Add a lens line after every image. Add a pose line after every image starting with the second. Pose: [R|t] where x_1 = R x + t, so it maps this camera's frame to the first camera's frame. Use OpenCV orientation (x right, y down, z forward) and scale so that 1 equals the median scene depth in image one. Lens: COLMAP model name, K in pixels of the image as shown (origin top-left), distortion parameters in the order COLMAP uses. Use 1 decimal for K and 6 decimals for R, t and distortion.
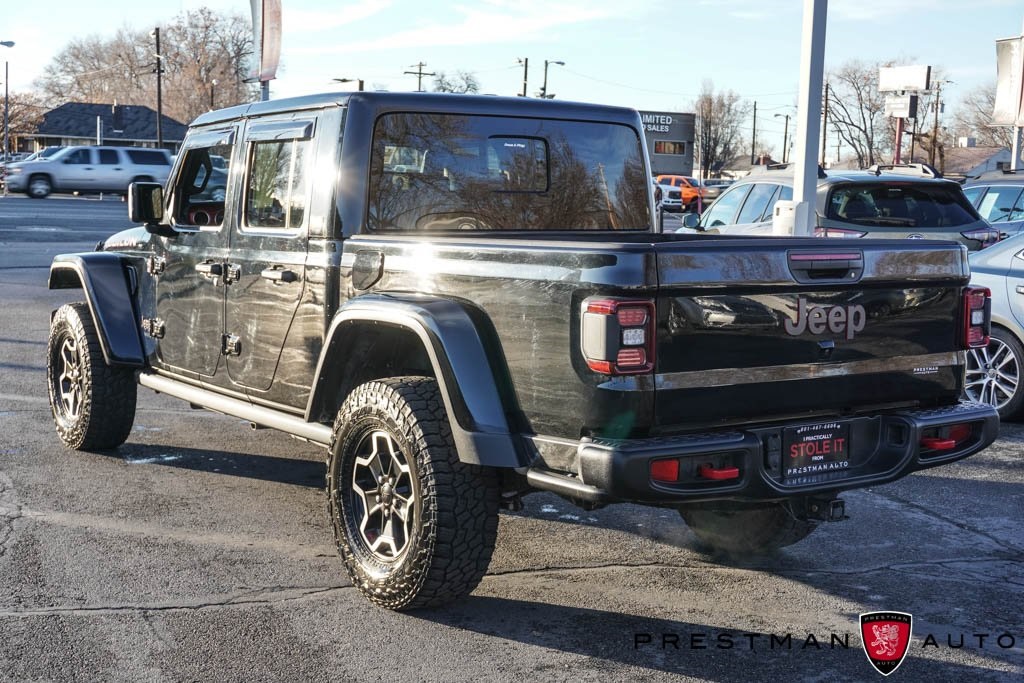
lens RADIAL K [[1500.5, 0, 514.6], [0, 1500.5, 343.6], [0, 0, 1]] dist [-0.003142, 0.000000]
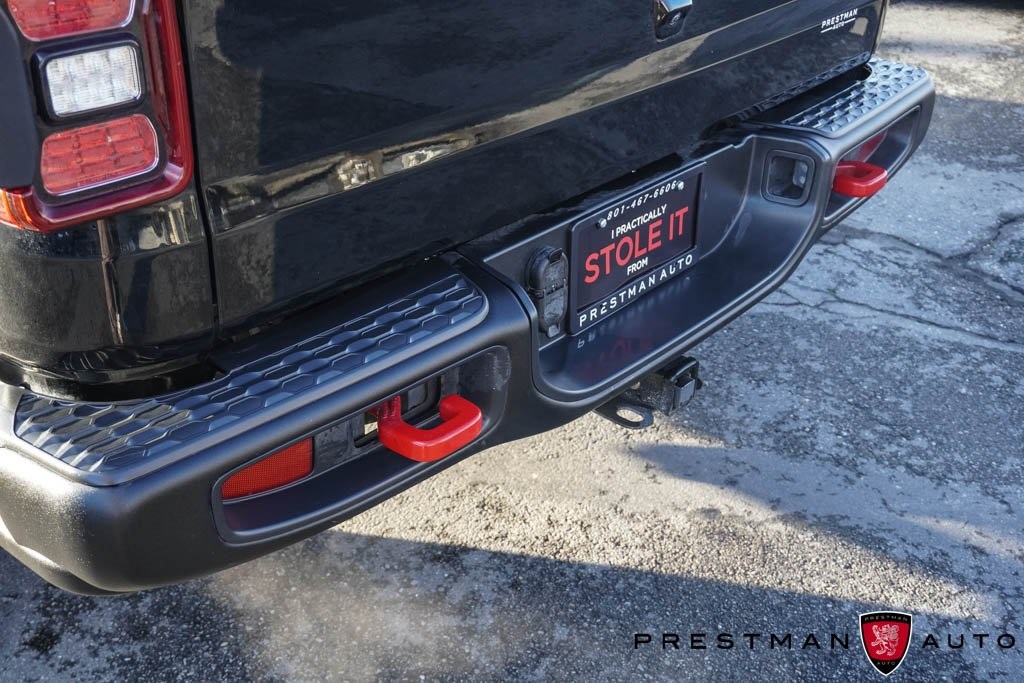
lens RADIAL K [[1148.5, 0, 507.0], [0, 1148.5, 341.5], [0, 0, 1]] dist [0.018559, 0.000000]
pose [[0.969129, -0.114352, 0.218432, 0.071660], [0.017084, 0.914955, 0.403193, -0.030394], [-0.245962, -0.387015, 0.888663, 0.559566]]
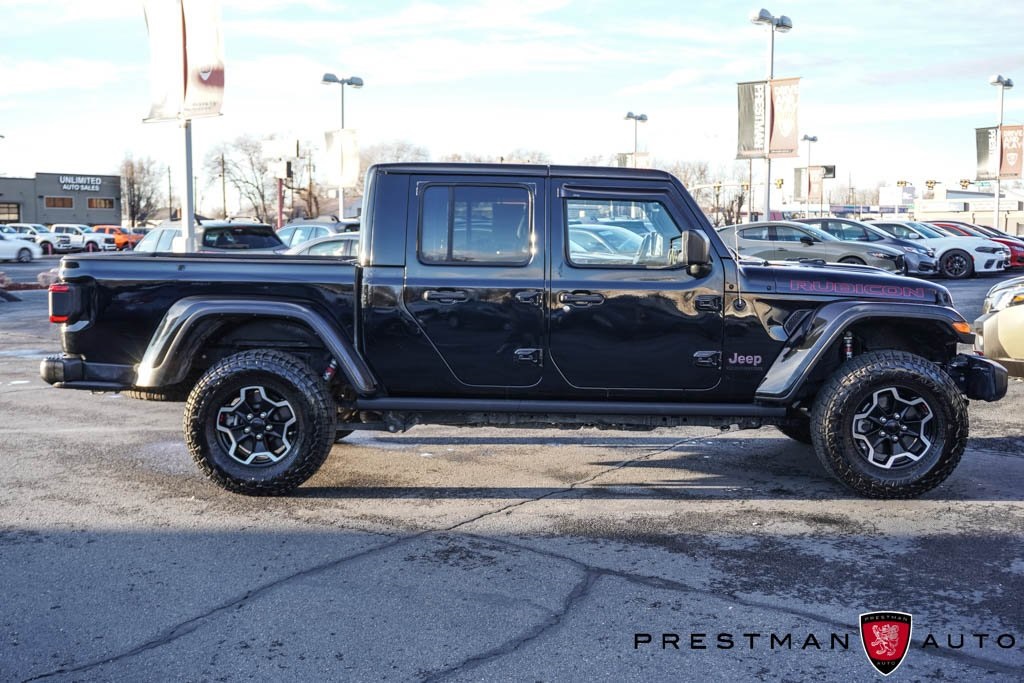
lens RADIAL K [[1148.5, 0, 513.3], [0, 1148.5, 346.8], [0, 0, 1]] dist [0.018559, 0.000000]
pose [[0.902884, -0.076858, 0.422958, -0.065003], [0.078019, 0.996845, 0.014598, 0.052466], [-0.422745, 0.019818, 0.906032, -0.483363]]
